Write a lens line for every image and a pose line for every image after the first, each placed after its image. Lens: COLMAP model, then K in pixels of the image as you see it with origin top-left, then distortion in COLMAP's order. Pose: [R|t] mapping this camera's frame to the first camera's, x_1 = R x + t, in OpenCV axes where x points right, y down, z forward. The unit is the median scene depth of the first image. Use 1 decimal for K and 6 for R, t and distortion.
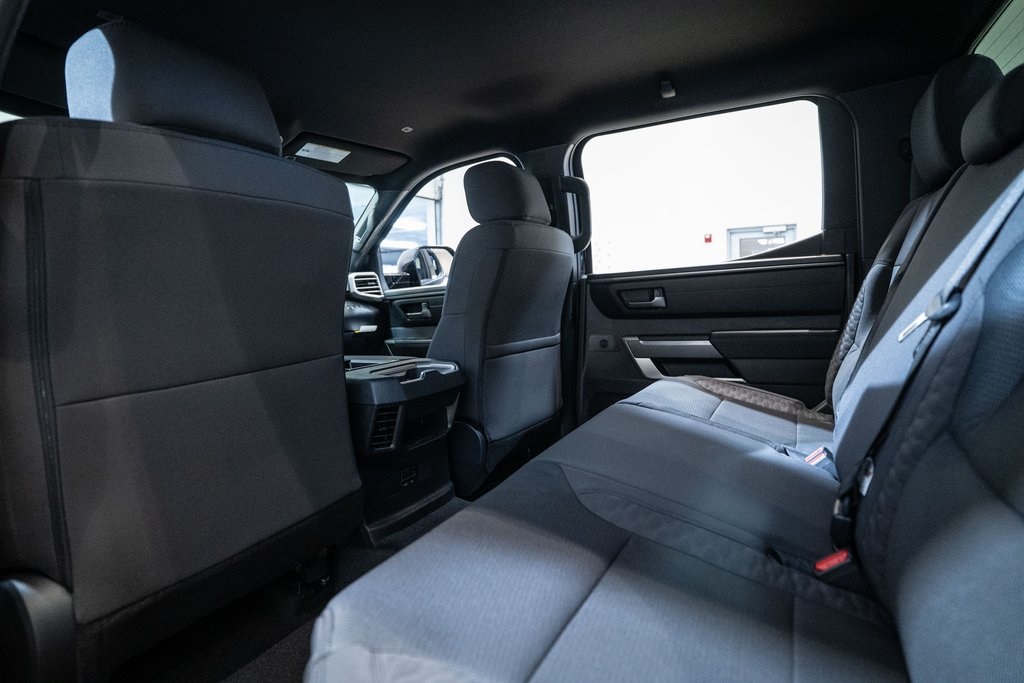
lens RADIAL K [[536.1, 0, 524.9], [0, 536.1, 367.1], [0, 0, 1]] dist [-0.092352, 0.043540]
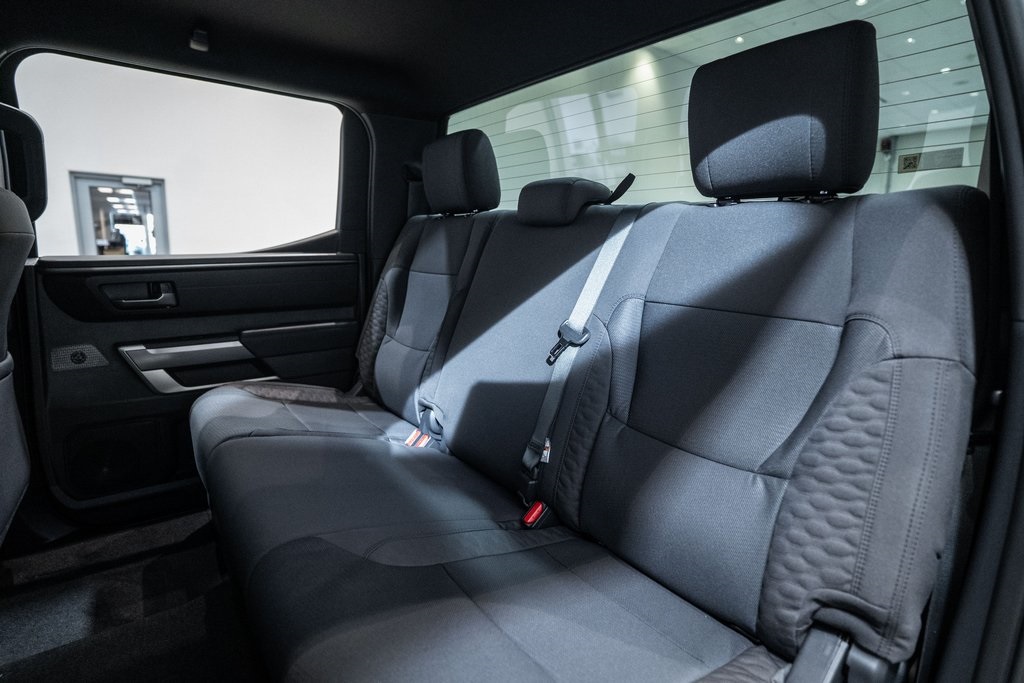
lens RADIAL K [[536.1, 0, 524.9], [0, 536.1, 367.1], [0, 0, 1]] dist [-0.092352, 0.043540]
pose [[0.346933, -0.162785, 0.923655, -0.305044], [0.061571, 0.986651, 0.150761, -0.106379], [-0.935867, 0.004566, 0.352325, 0.216874]]
